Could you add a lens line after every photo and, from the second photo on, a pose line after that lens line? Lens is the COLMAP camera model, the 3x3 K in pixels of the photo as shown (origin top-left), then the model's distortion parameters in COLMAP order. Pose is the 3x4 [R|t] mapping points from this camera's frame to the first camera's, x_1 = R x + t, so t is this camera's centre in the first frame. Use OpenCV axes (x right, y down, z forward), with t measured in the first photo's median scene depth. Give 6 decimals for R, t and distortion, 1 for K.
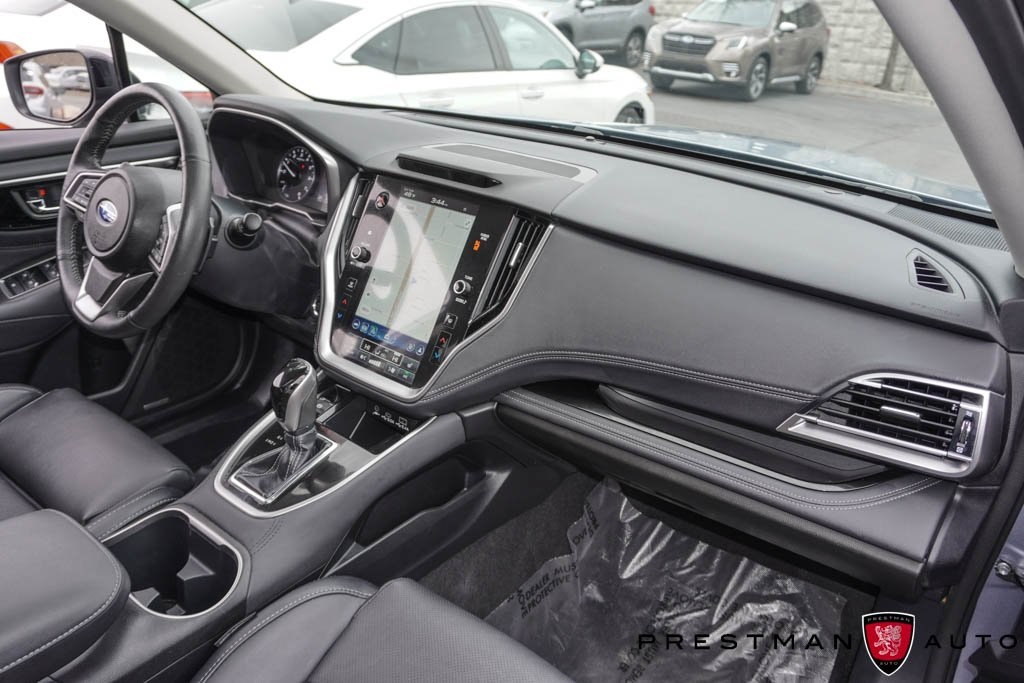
lens RADIAL K [[787.2, 0, 512.0], [0, 787.2, 341.5], [0, 0, 1]] dist [-0.035273, -0.003374]
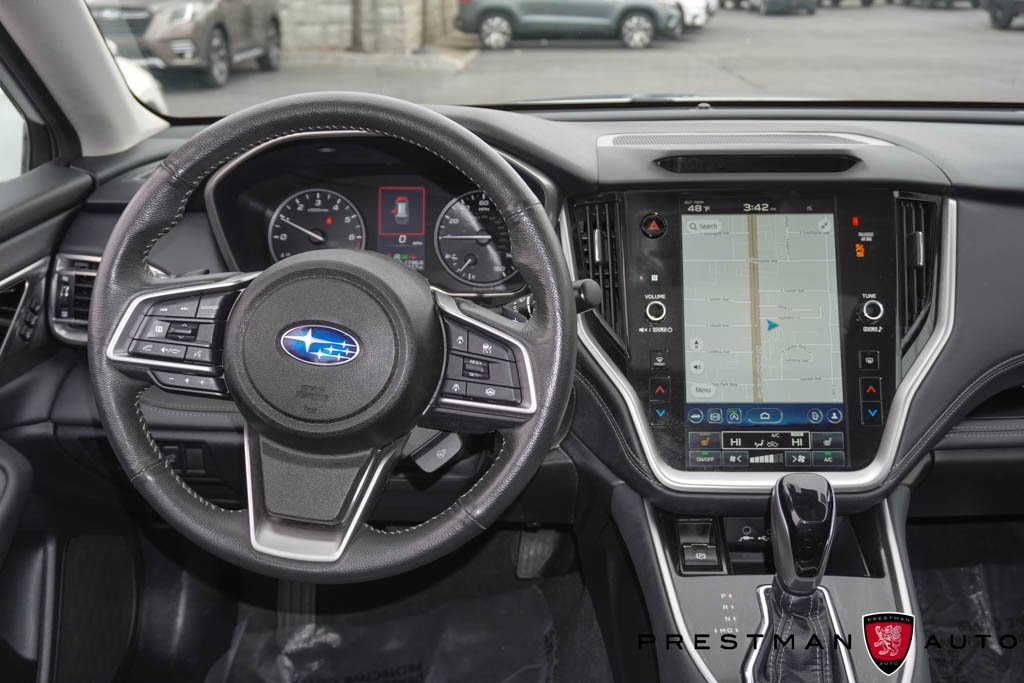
lens RADIAL K [[1067.8, 0, 512.0], [0, 1067.8, 341.5], [0, 0, 1]] dist [0.001880, 0.012540]
pose [[0.802531, -0.252166, 0.540701, -0.641988], [0.288599, 0.957279, 0.018093, -0.115494], [-0.522164, 0.141526, 0.841020, 0.273055]]
